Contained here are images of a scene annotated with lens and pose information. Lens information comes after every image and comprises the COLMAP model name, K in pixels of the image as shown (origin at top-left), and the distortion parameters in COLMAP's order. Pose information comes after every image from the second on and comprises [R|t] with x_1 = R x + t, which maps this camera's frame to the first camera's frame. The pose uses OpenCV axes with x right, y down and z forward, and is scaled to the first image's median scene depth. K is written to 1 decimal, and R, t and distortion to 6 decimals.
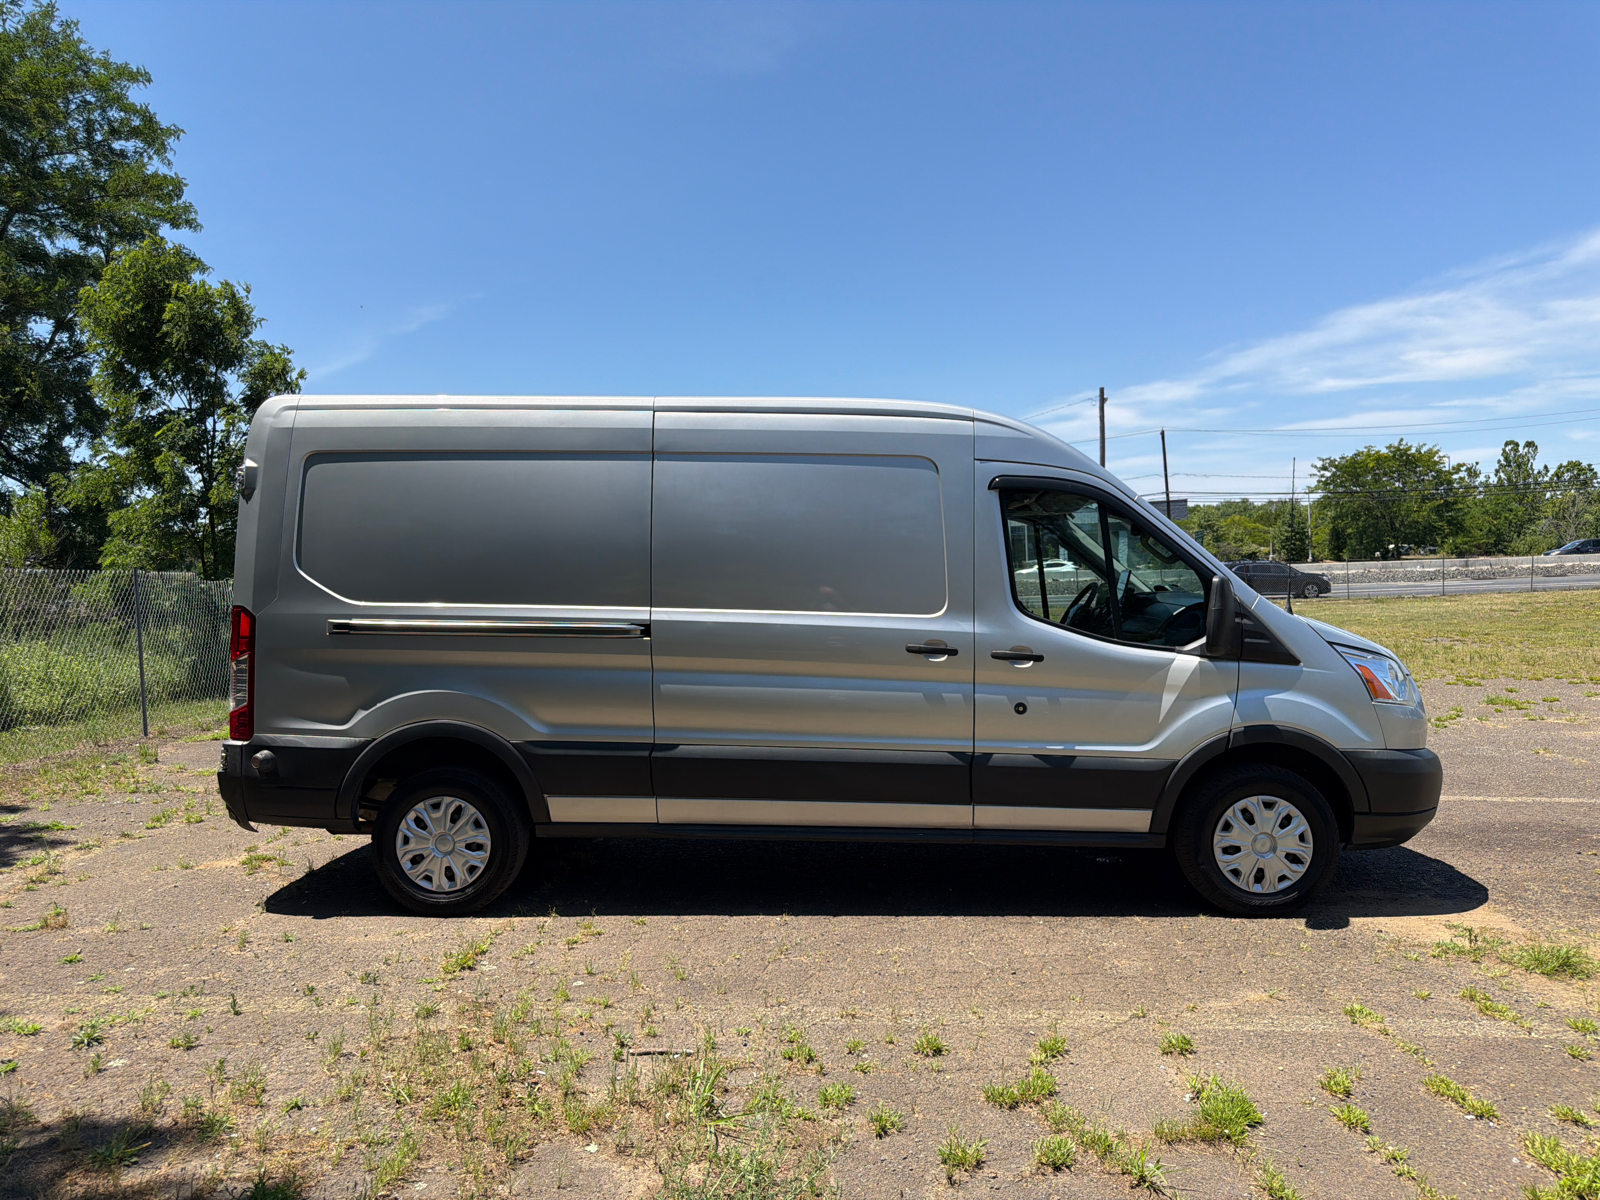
lens RADIAL K [[1146.6, 0, 787.1], [0, 1146.6, 604.4], [0, 0, 1]] dist [0.039006, -0.048117]
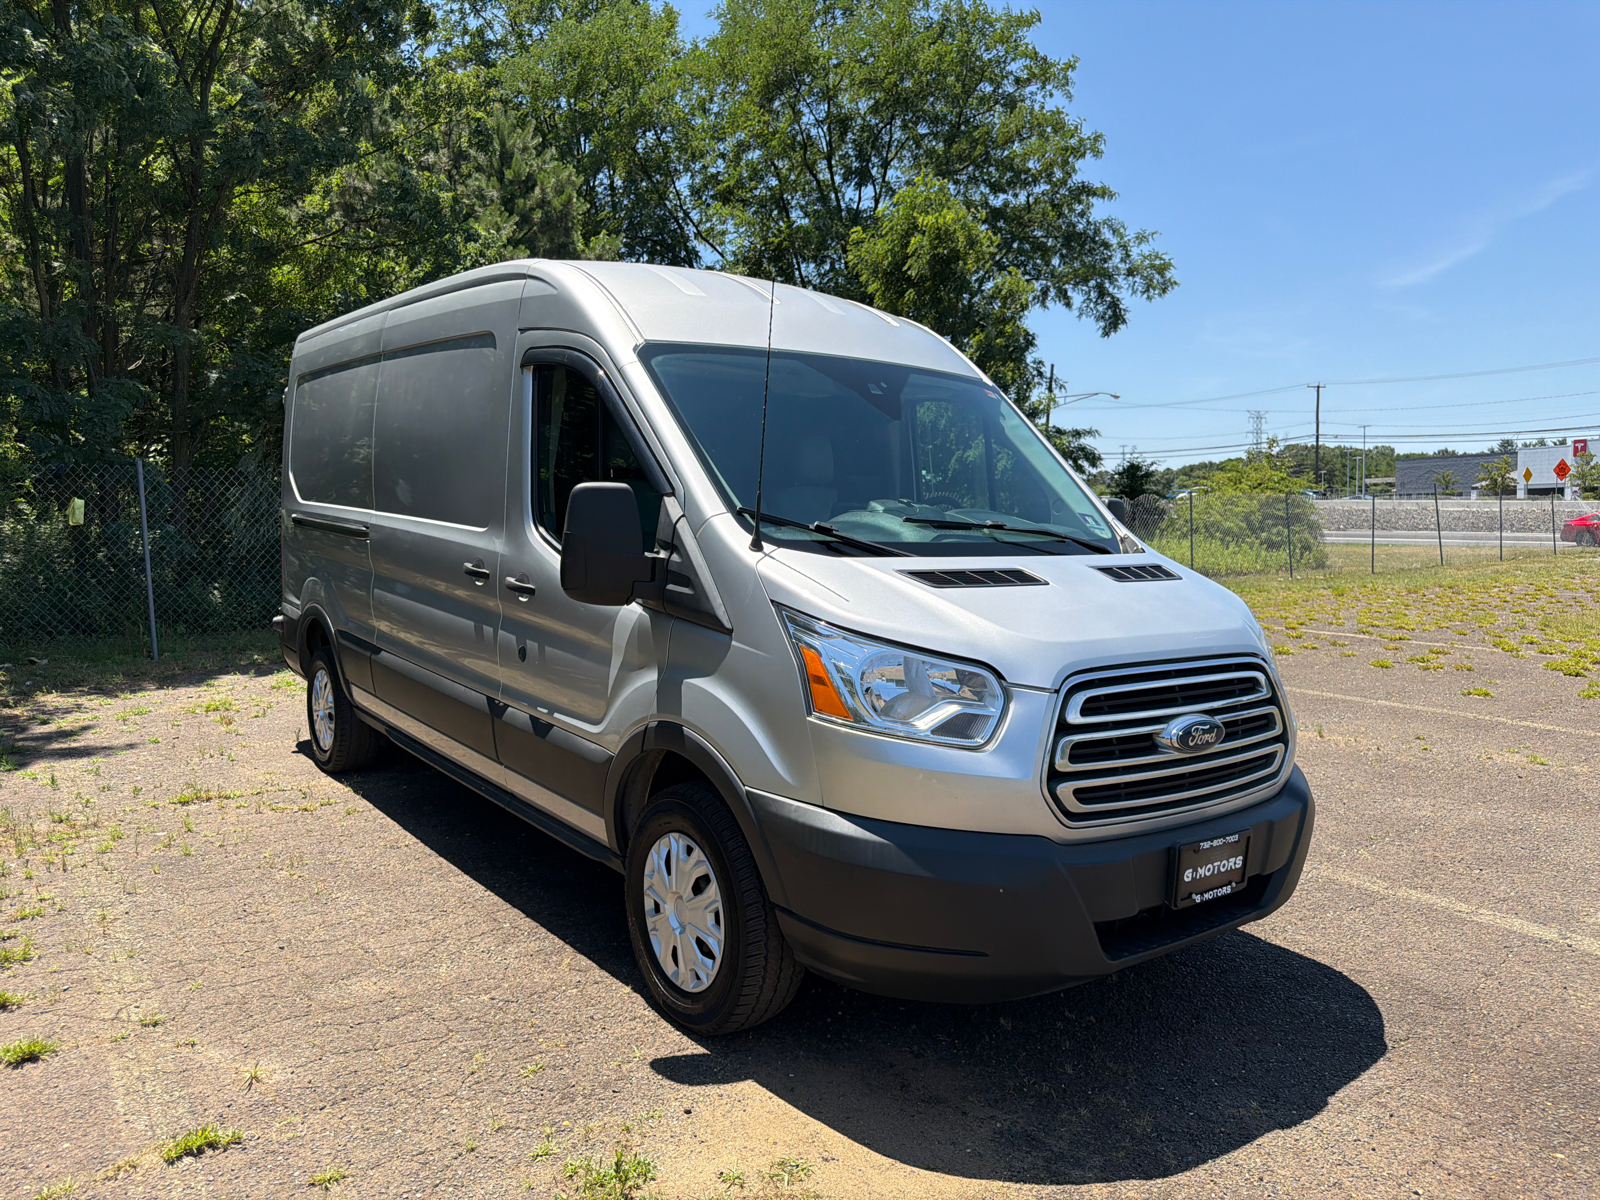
lens RADIAL K [[1146.6, 0, 798.8], [0, 1146.6, 614.3], [0, 0, 1]] dist [0.039006, -0.048117]
pose [[0.640525, 0.096173, -0.761892, 0.908200], [-0.033397, 0.994677, 0.097480, -0.017198], [0.767211, -0.036993, 0.640327, 0.646263]]
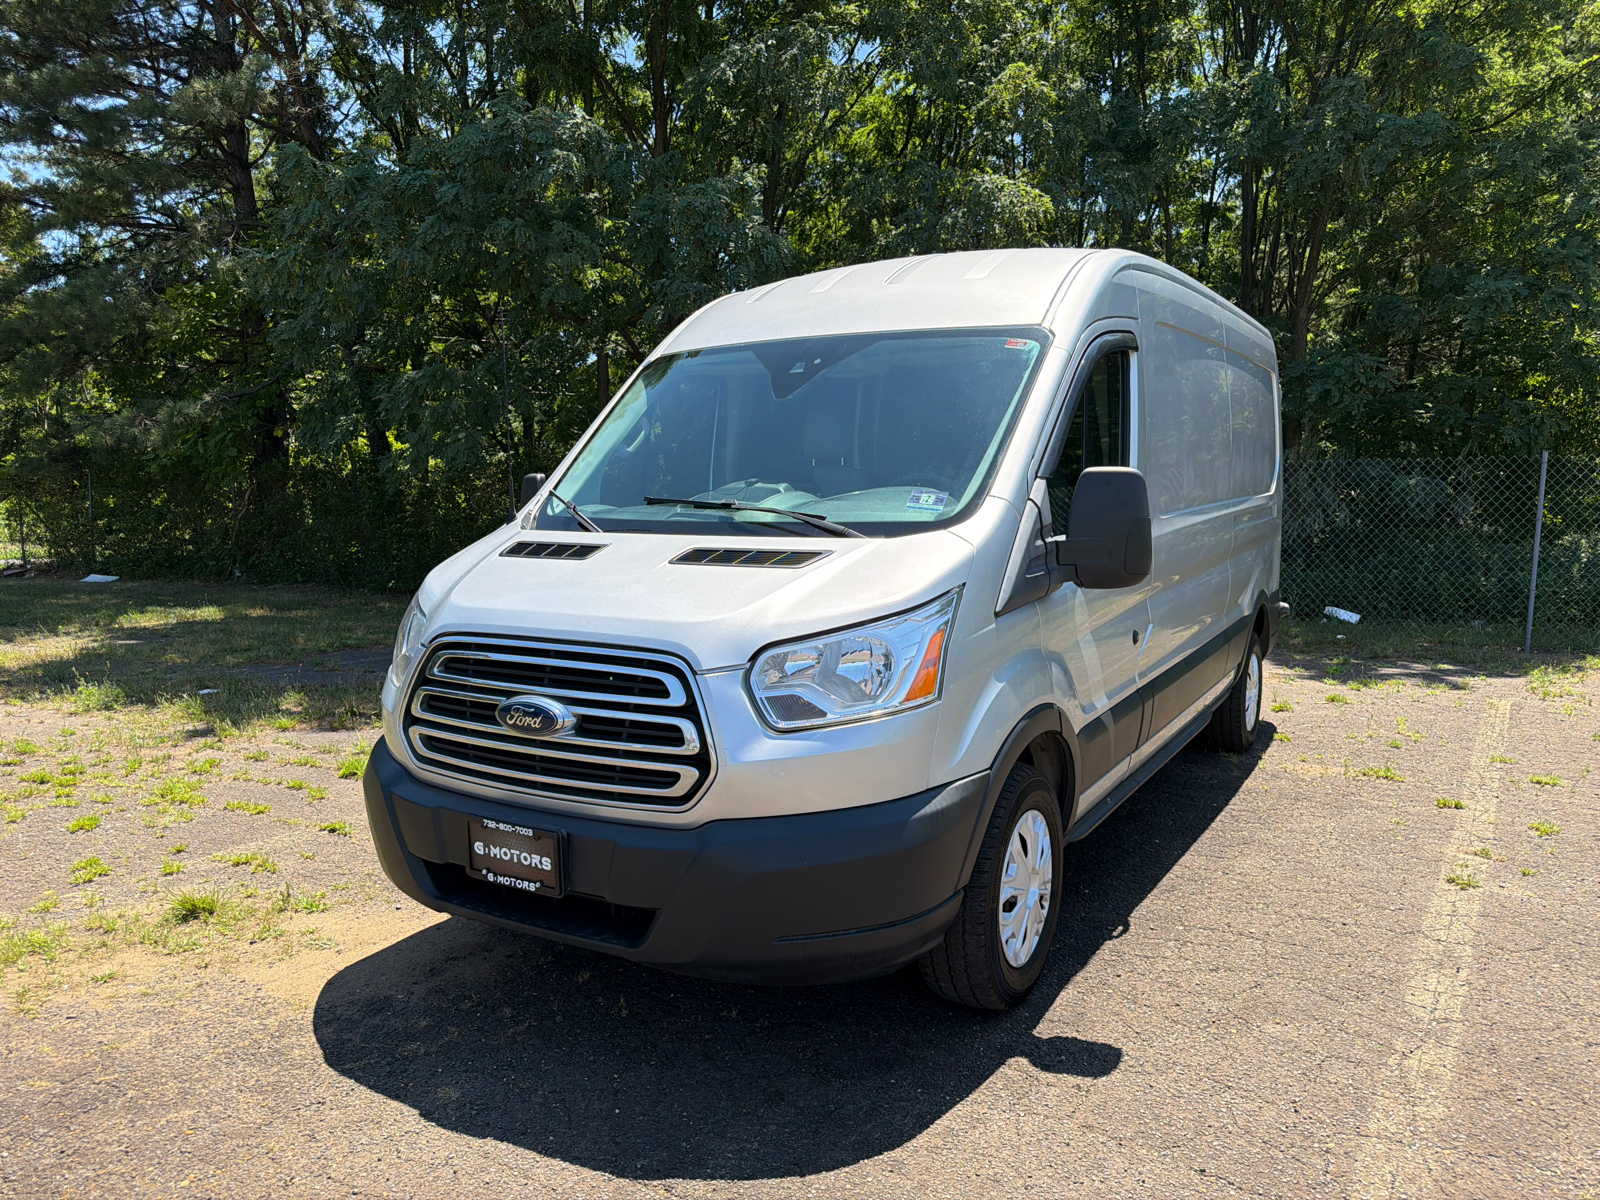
lens RADIAL K [[1146.6, 0, 786.6], [0, 1146.6, 597.8], [0, 0, 1]] dist [0.039006, -0.048117]
pose [[-0.472318, 0.098476, -0.875910, 1.026439], [0.000901, 0.993793, 0.111243, -0.027072], [0.881428, 0.051753, -0.469475, 1.542967]]
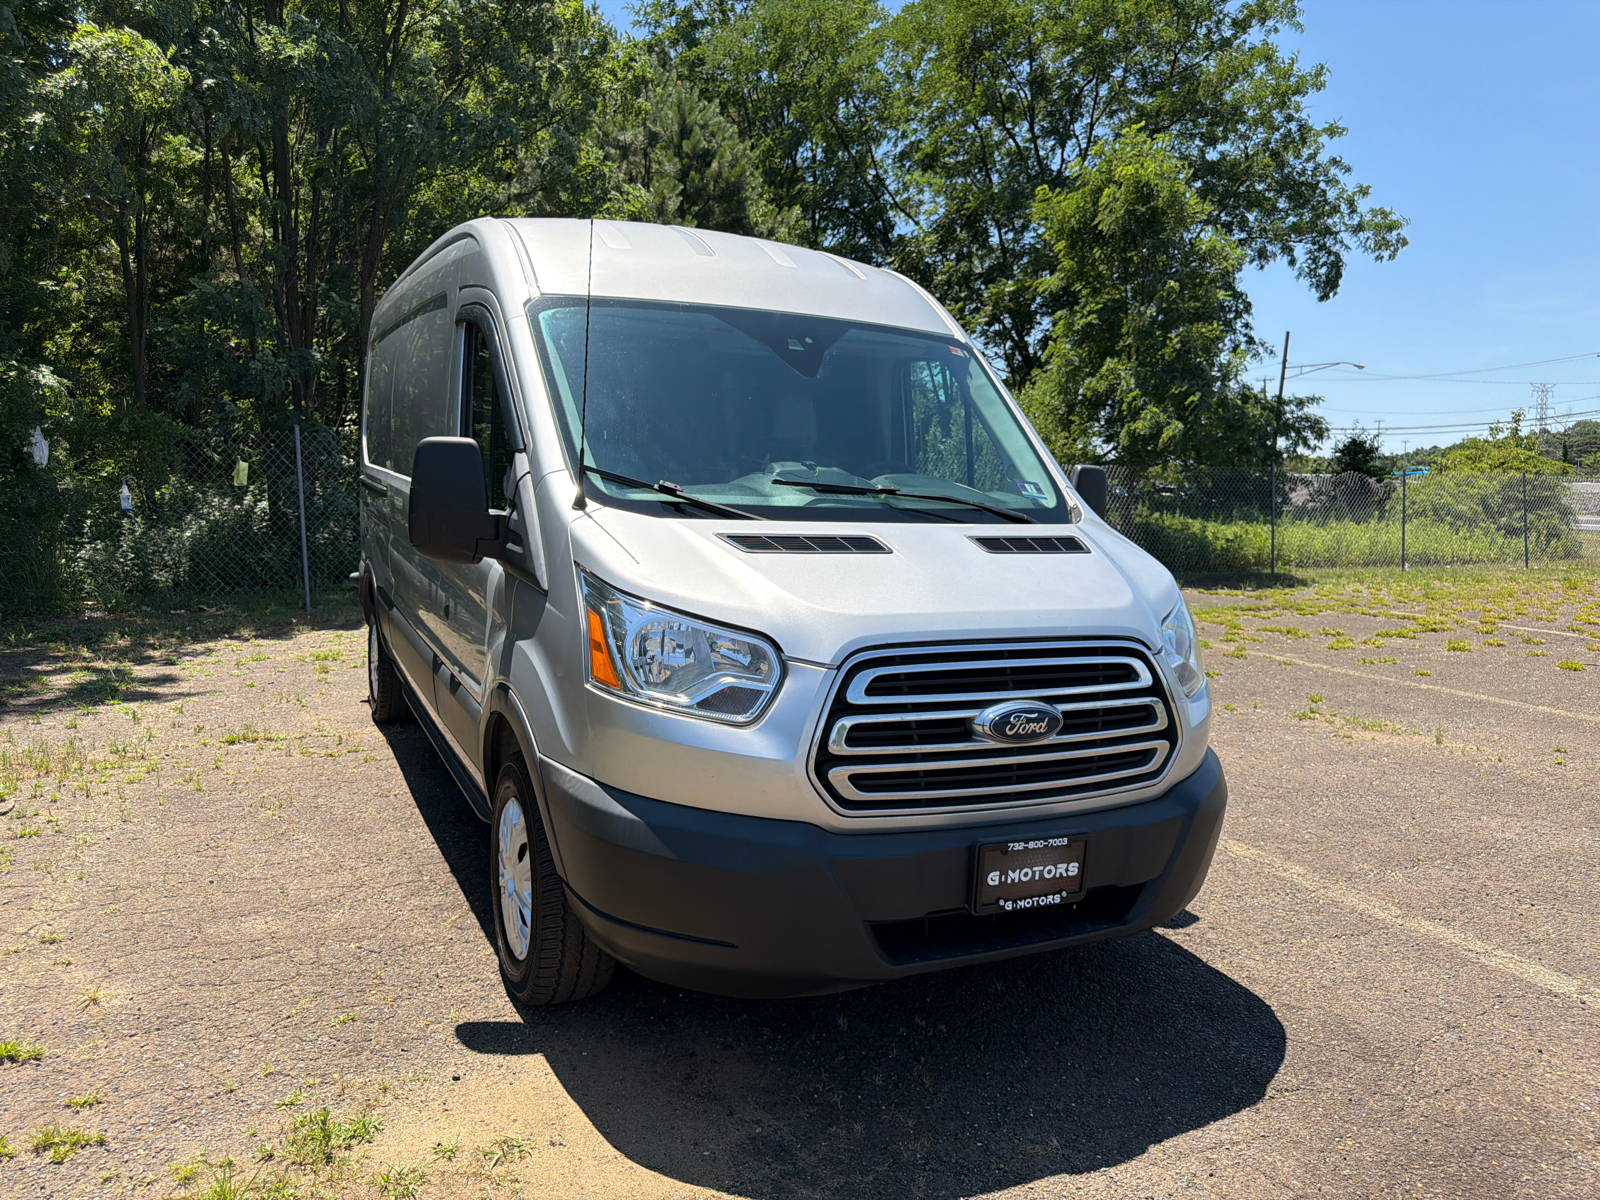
lens RADIAL K [[1146.6, 0, 799.8], [0, 1146.6, 611.0], [0, 0, 1]] dist [0.039006, -0.048117]
pose [[0.478616, 0.129880, -0.868365, 0.994912], [-0.045471, 0.991338, 0.123211, -0.016447], [0.876846, -0.019486, 0.480377, 0.834112]]
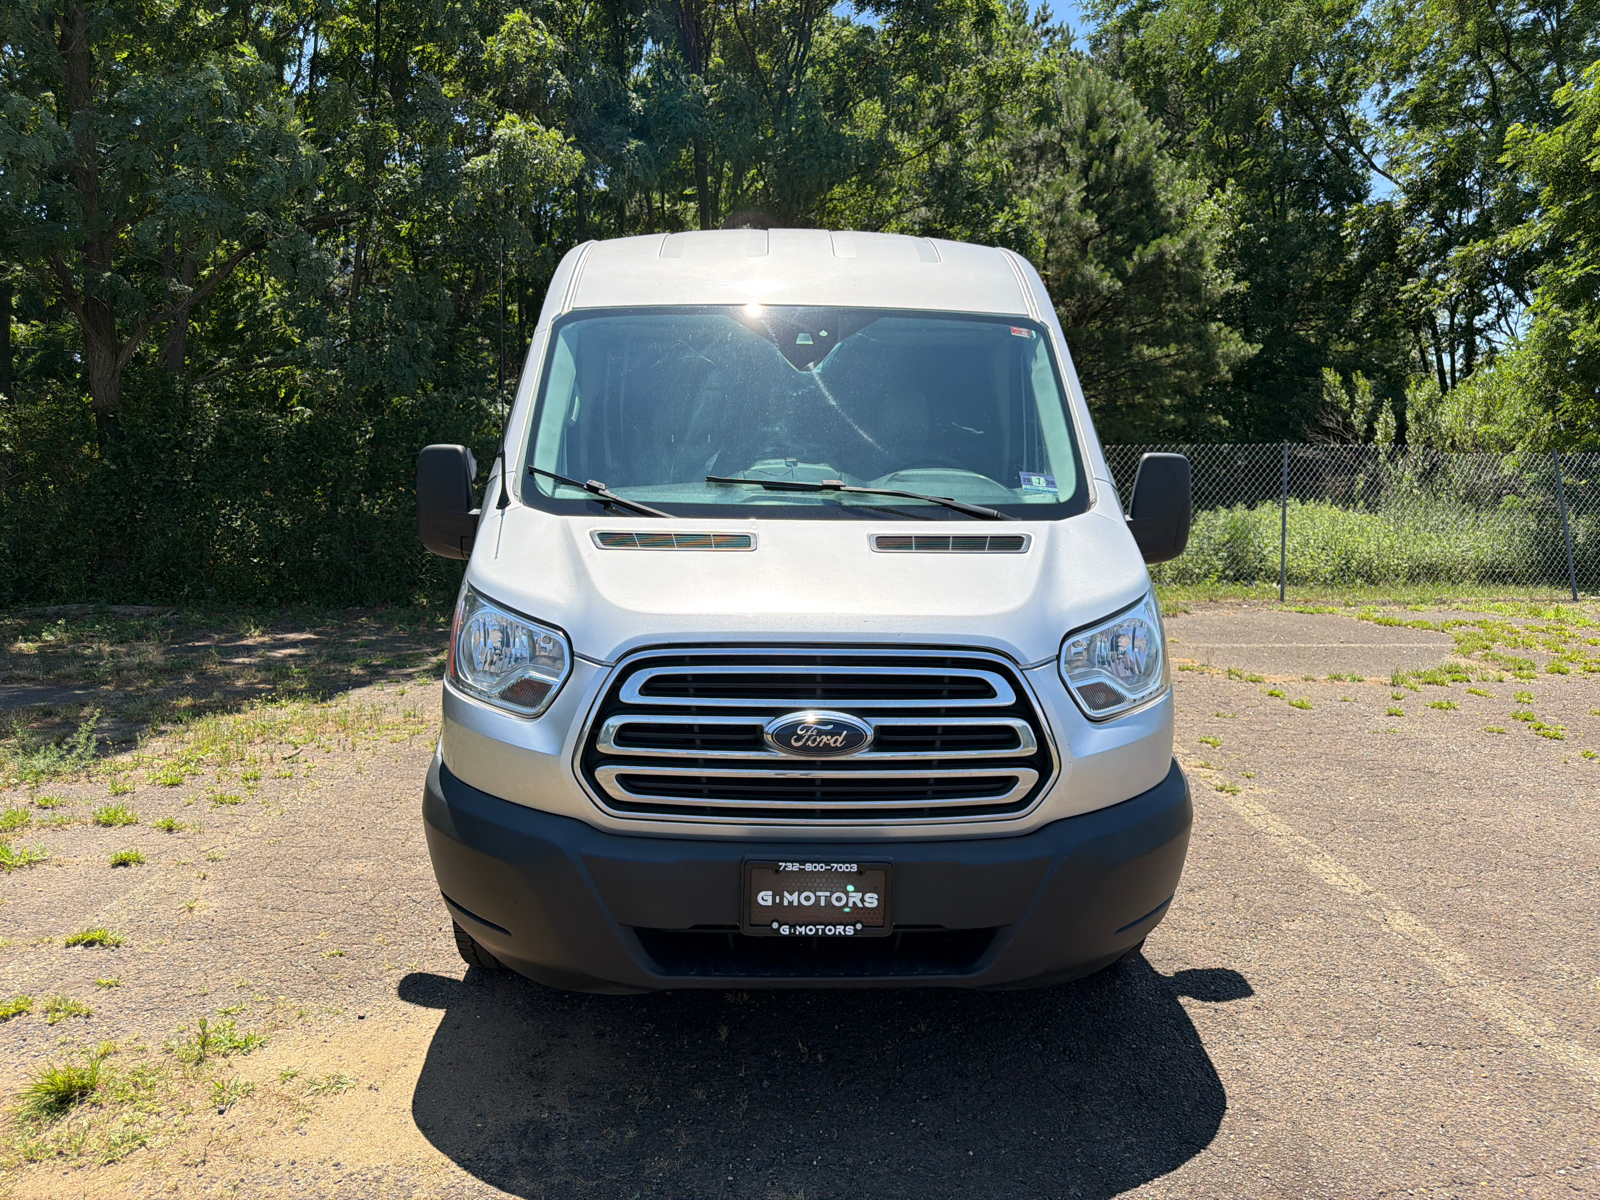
lens RADIAL K [[1146.6, 0, 793.9], [0, 1146.6, 591.3], [0, 0, 1]] dist [0.039006, -0.048117]
pose [[0.079938, 0.119518, -0.989609, 1.066893], [-0.019779, 0.992780, 0.118304, -0.023399], [0.996604, 0.010116, 0.081725, 1.120854]]
